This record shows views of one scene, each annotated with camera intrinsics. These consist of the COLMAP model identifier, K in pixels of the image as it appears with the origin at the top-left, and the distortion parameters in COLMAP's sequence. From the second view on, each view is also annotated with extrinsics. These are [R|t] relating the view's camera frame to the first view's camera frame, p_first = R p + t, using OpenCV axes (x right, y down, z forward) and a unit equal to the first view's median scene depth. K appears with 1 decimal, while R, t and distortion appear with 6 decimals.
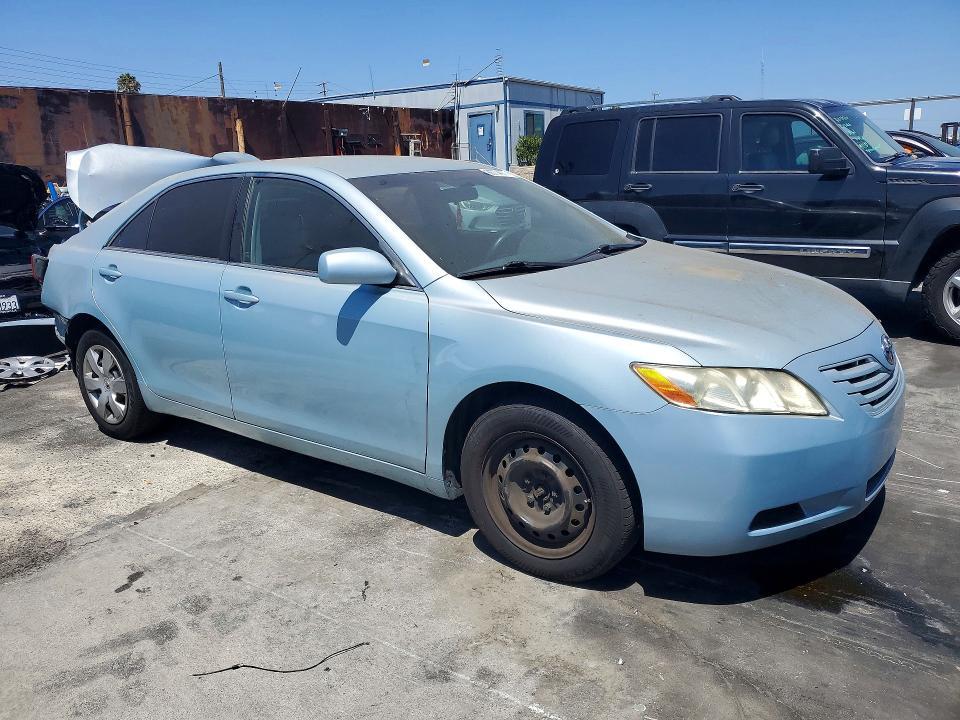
lens RADIAL K [[750.2, 0, 471.9], [0, 750.2, 355.0], [0, 0, 1]] dist [0.005184, 0.014586]
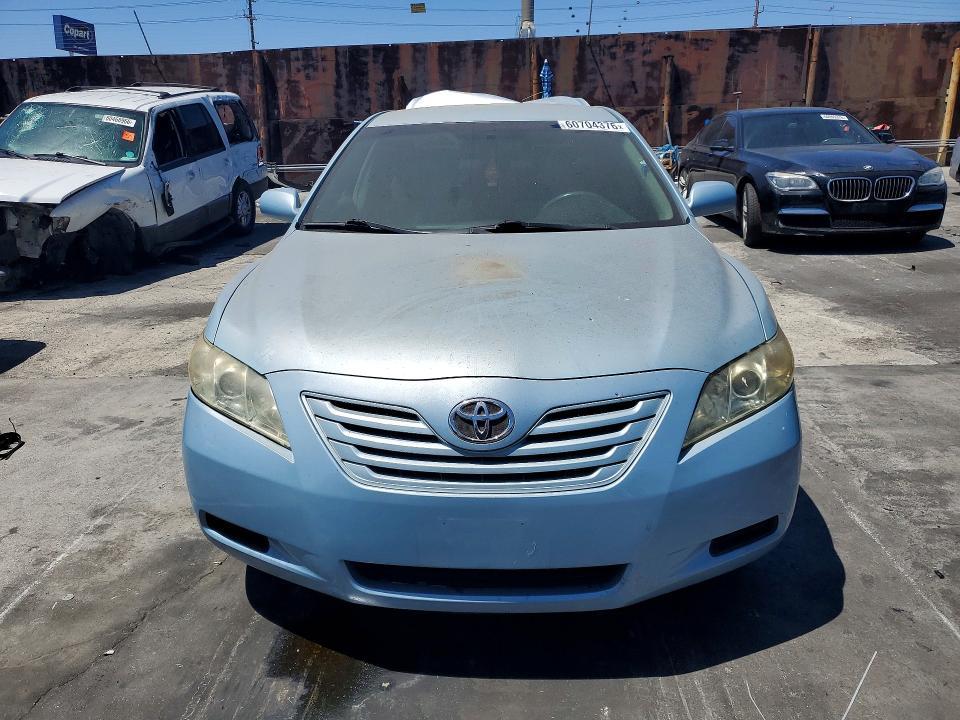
lens RADIAL K [[750.2, 0, 473.9], [0, 750.2, 364.6], [0, 0, 1]] dist [0.005184, 0.014586]
pose [[0.553585, 0.282292, -0.783489, 0.290329], [-0.210172, 0.957701, 0.196561, -0.050461], [0.805836, 0.055855, 0.589499, 0.166215]]
